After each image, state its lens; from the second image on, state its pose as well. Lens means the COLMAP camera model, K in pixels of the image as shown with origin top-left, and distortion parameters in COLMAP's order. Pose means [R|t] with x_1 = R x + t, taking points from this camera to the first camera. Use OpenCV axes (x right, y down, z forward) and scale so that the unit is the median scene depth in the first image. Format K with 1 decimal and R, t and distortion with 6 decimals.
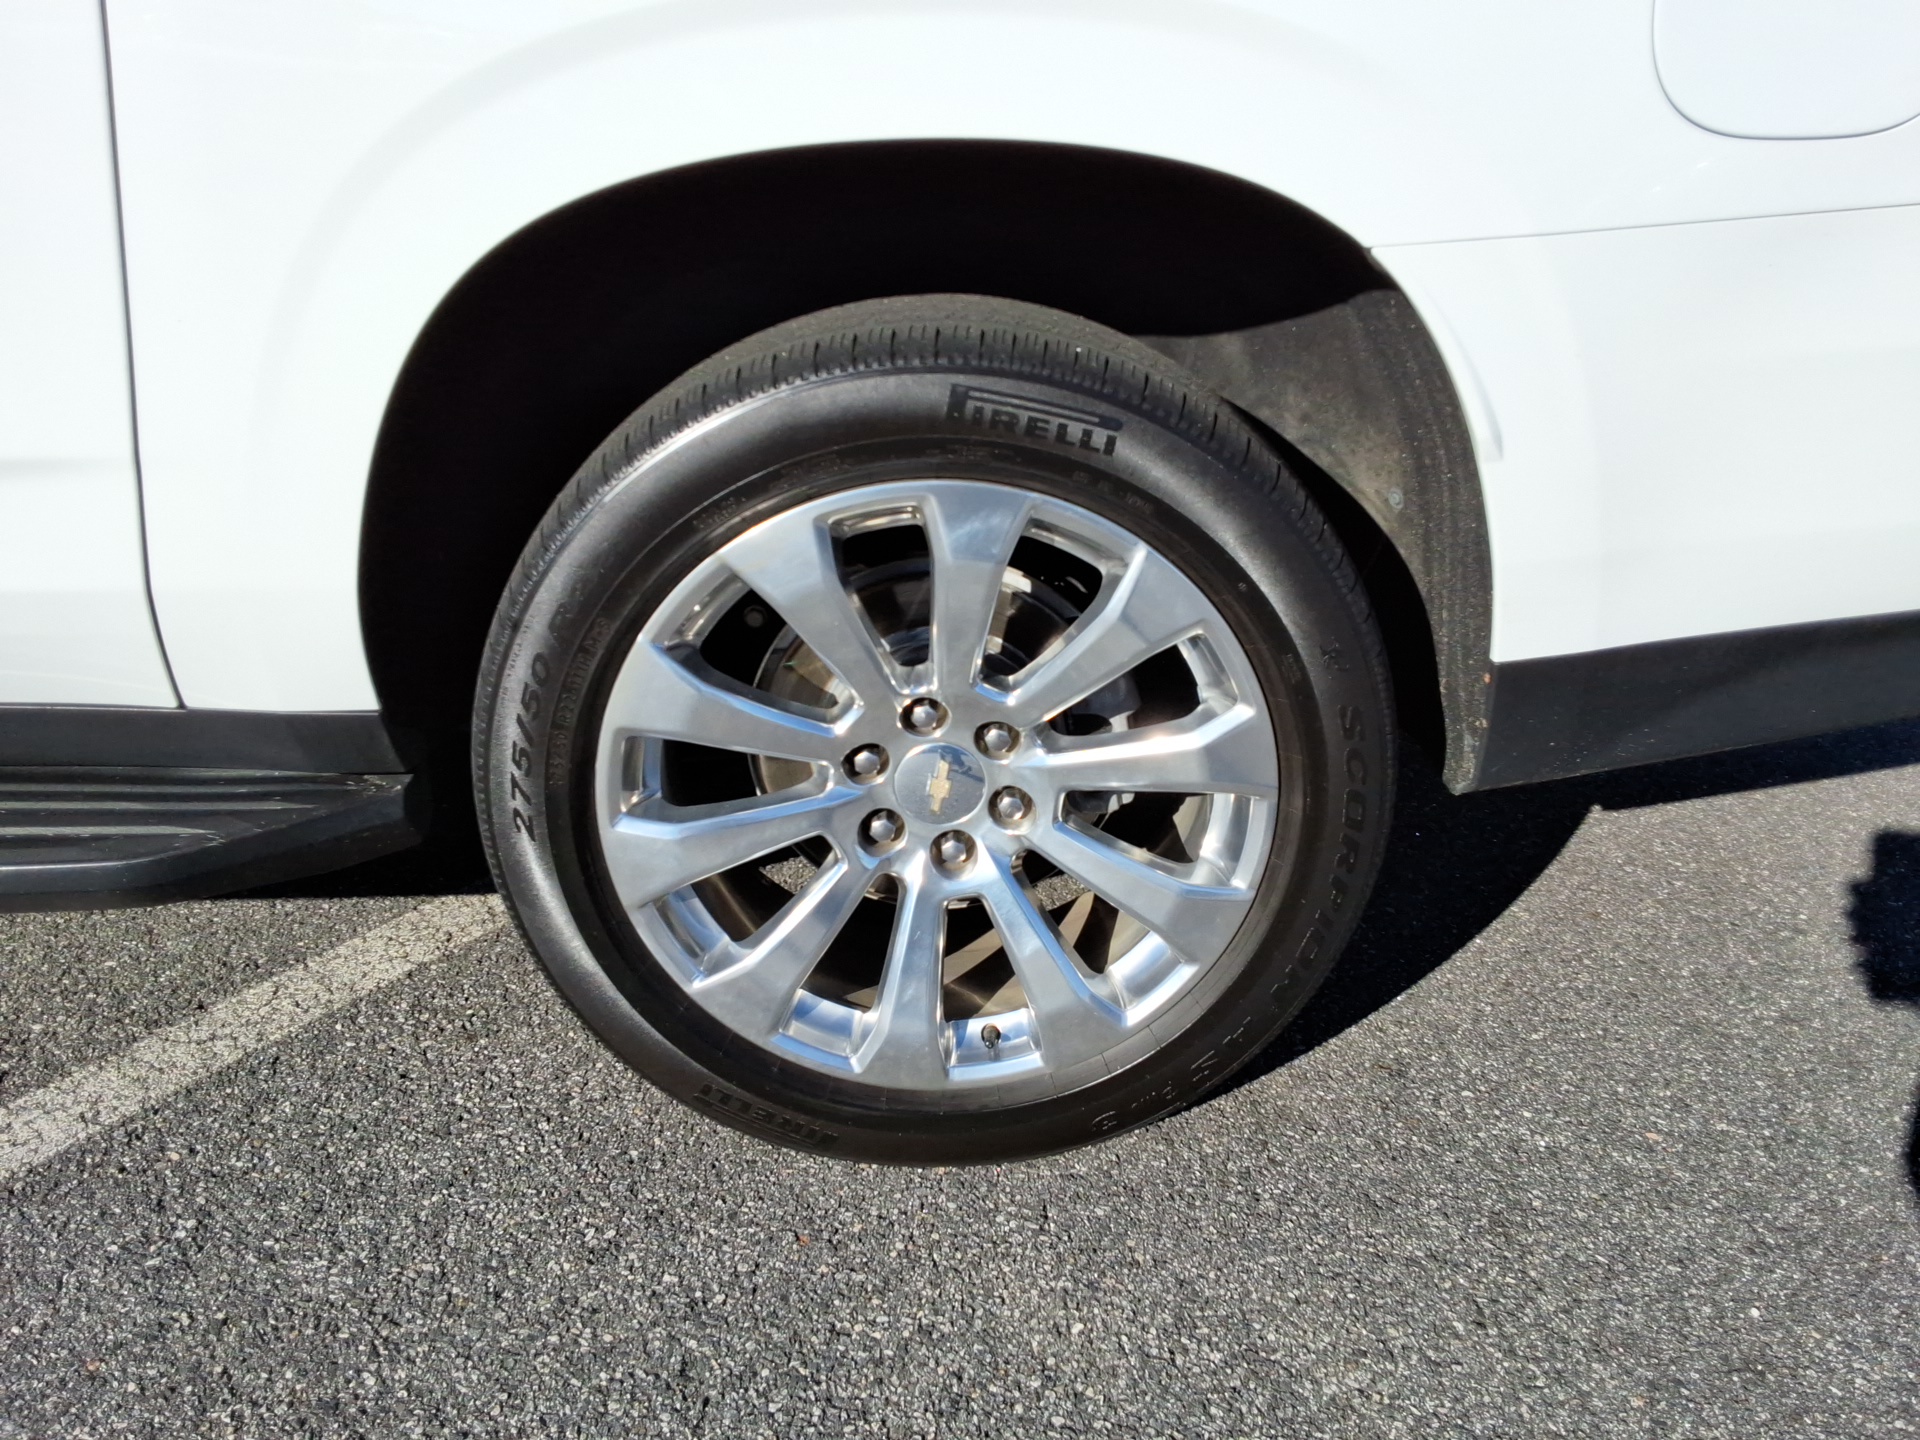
lens RADIAL K [[1539.5, 0, 970.3], [0, 1539.5, 725.8], [0, 0, 1]] dist [0.101947, -0.156467]
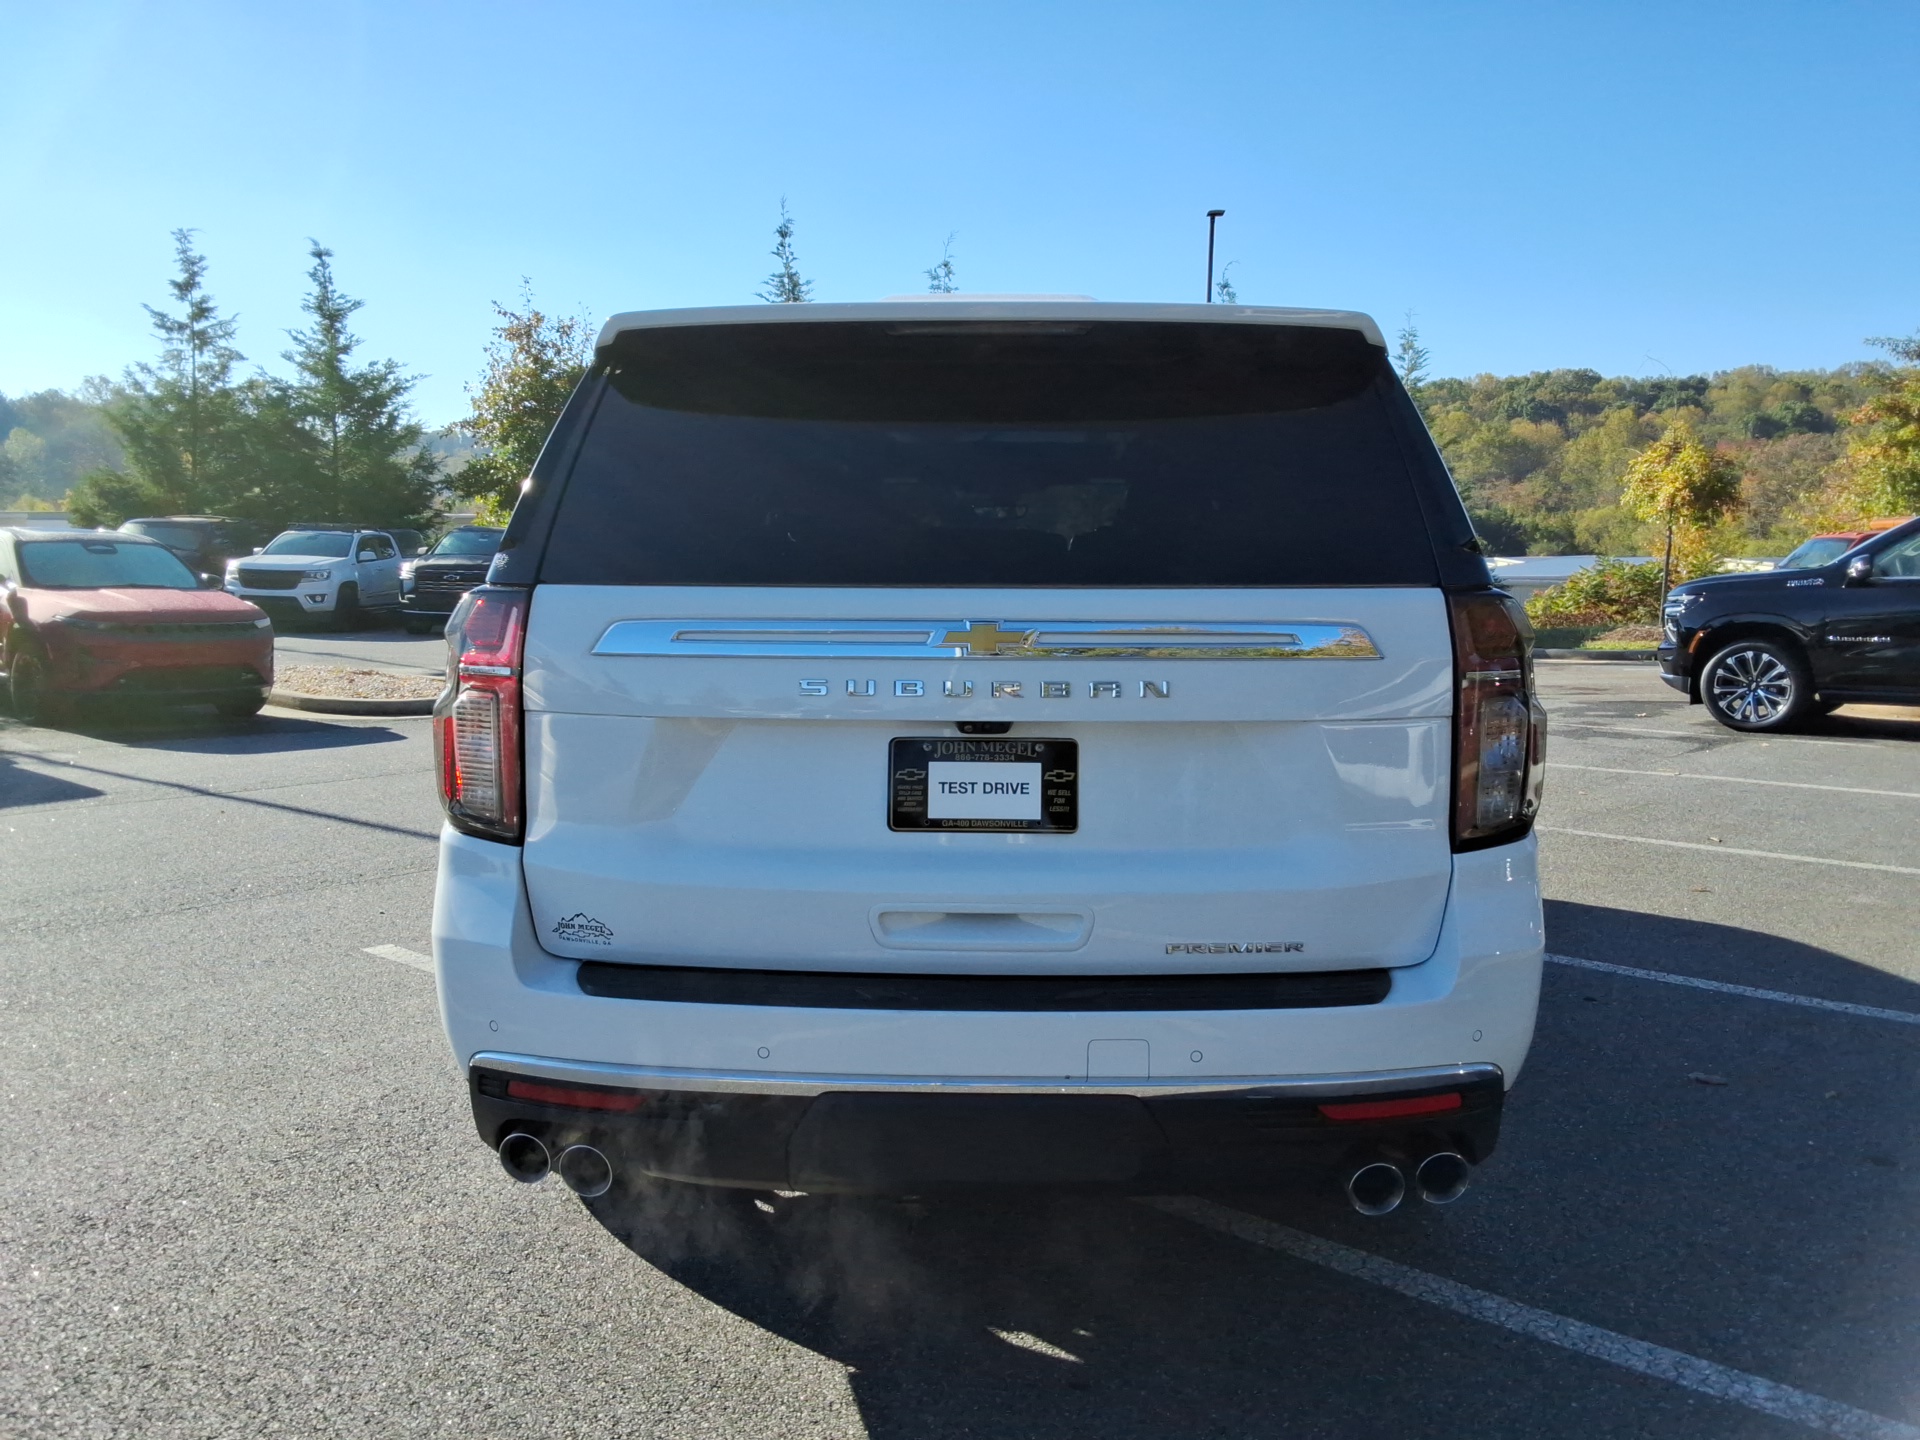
lens RADIAL K [[1539.5, 0, 978.3], [0, 1539.5, 714.8], [0, 0, 1]] dist [0.101947, -0.156467]
pose [[-0.054513, 0.078885, -0.995392, 2.517657], [-0.427068, 0.899252, 0.094655, -0.913151], [0.902575, 0.430260, -0.015332, 1.404867]]
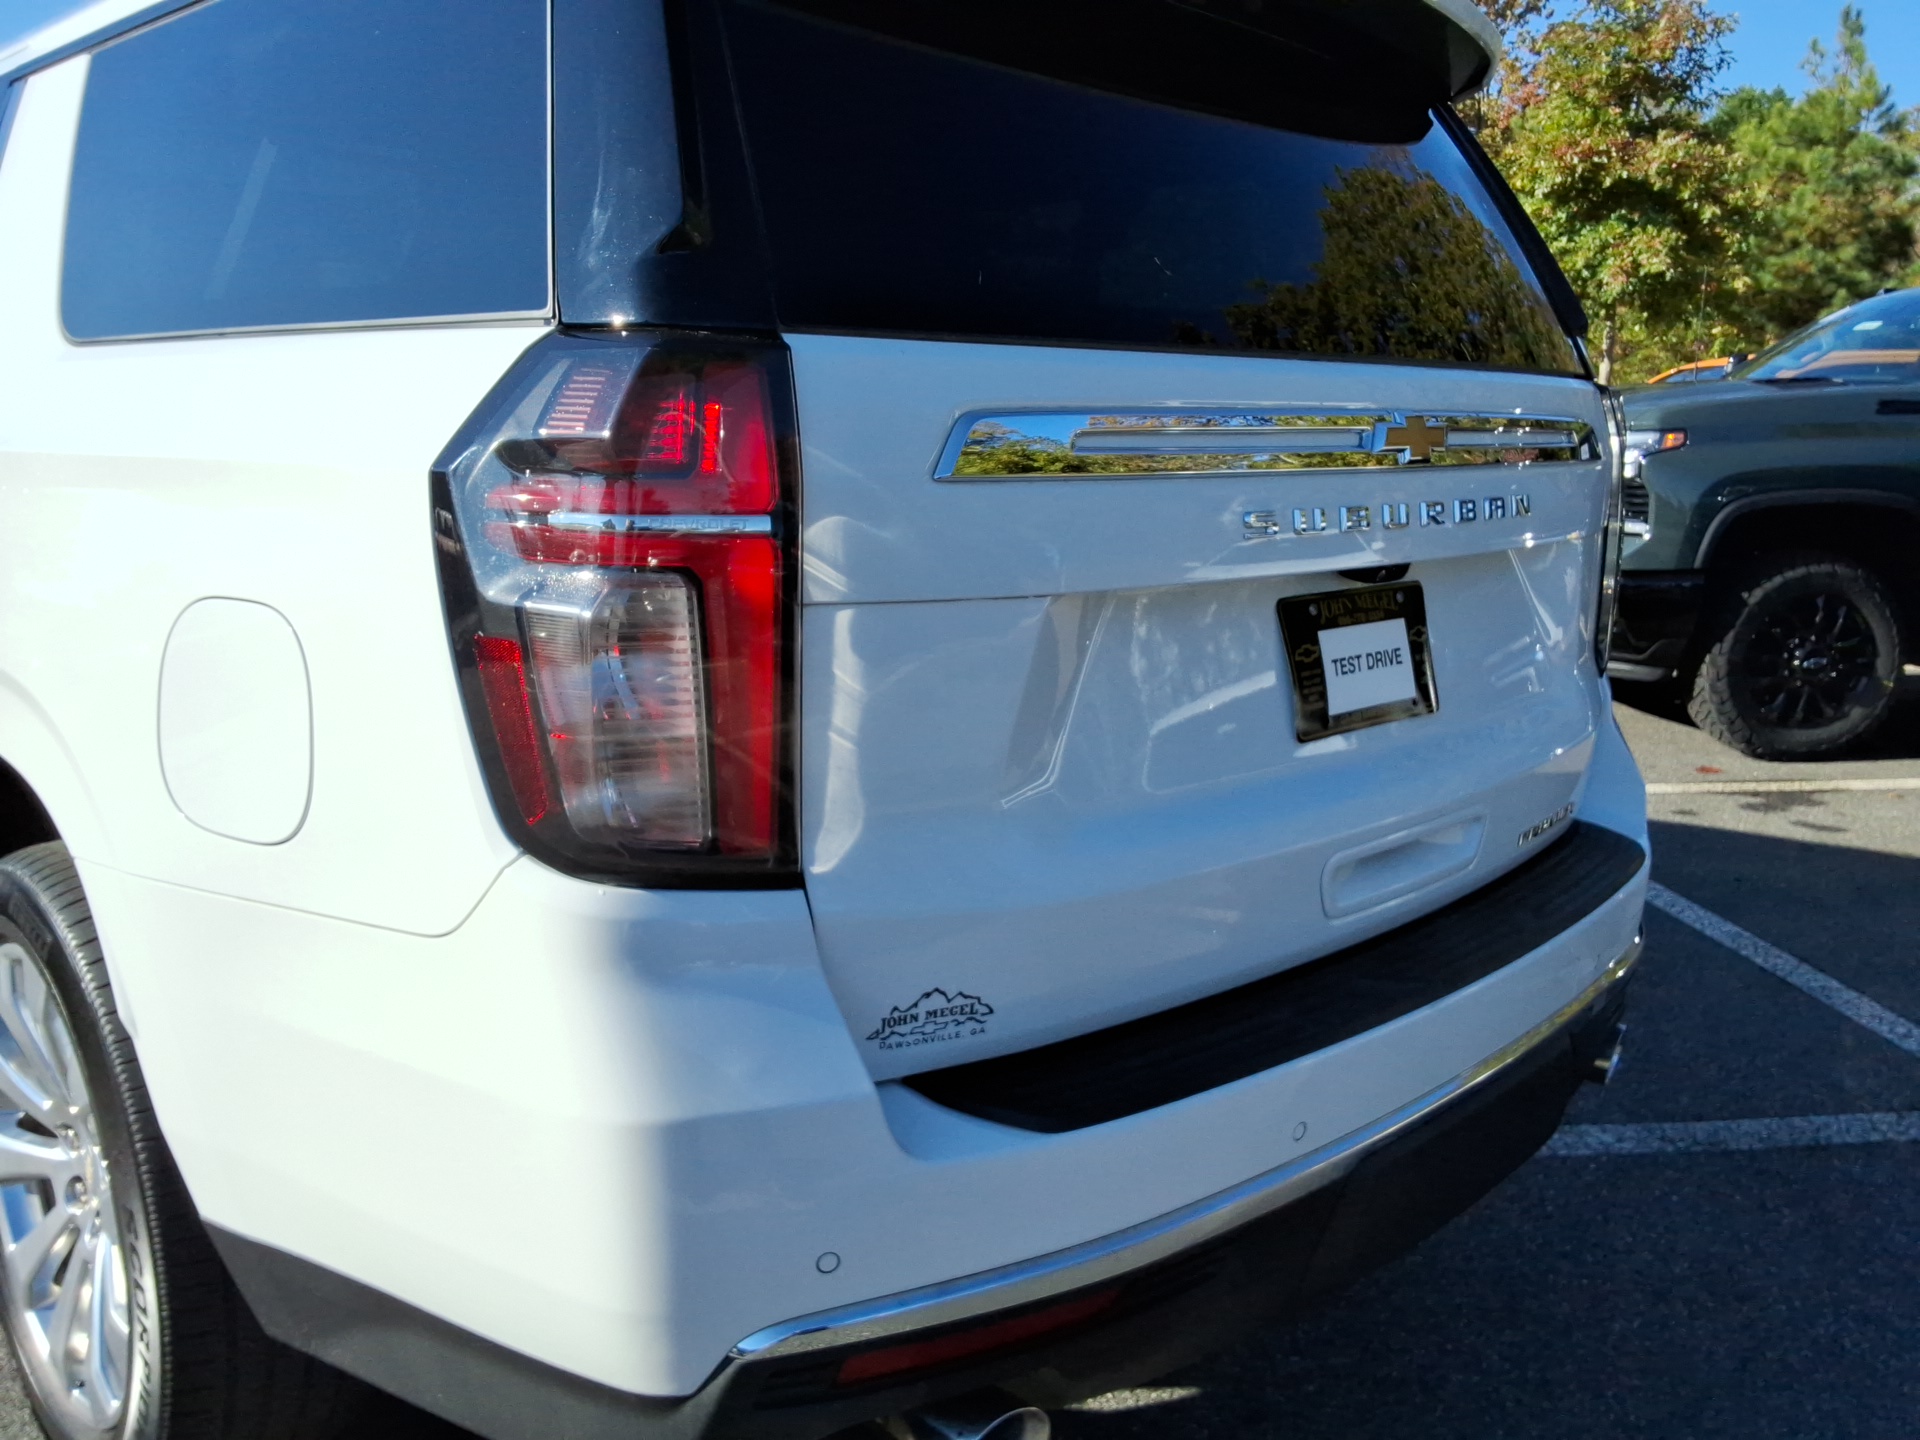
lens RADIAL K [[1539.5, 0, 958.3], [0, 1539.5, 711.6], [0, 0, 1]] dist [0.101947, -0.156467]
pose [[0.694644, 0.122938, -0.708771, 1.443648], [-0.304645, 0.942845, -0.135034, -0.390056], [0.651660, 0.309725, 0.692394, 0.408998]]
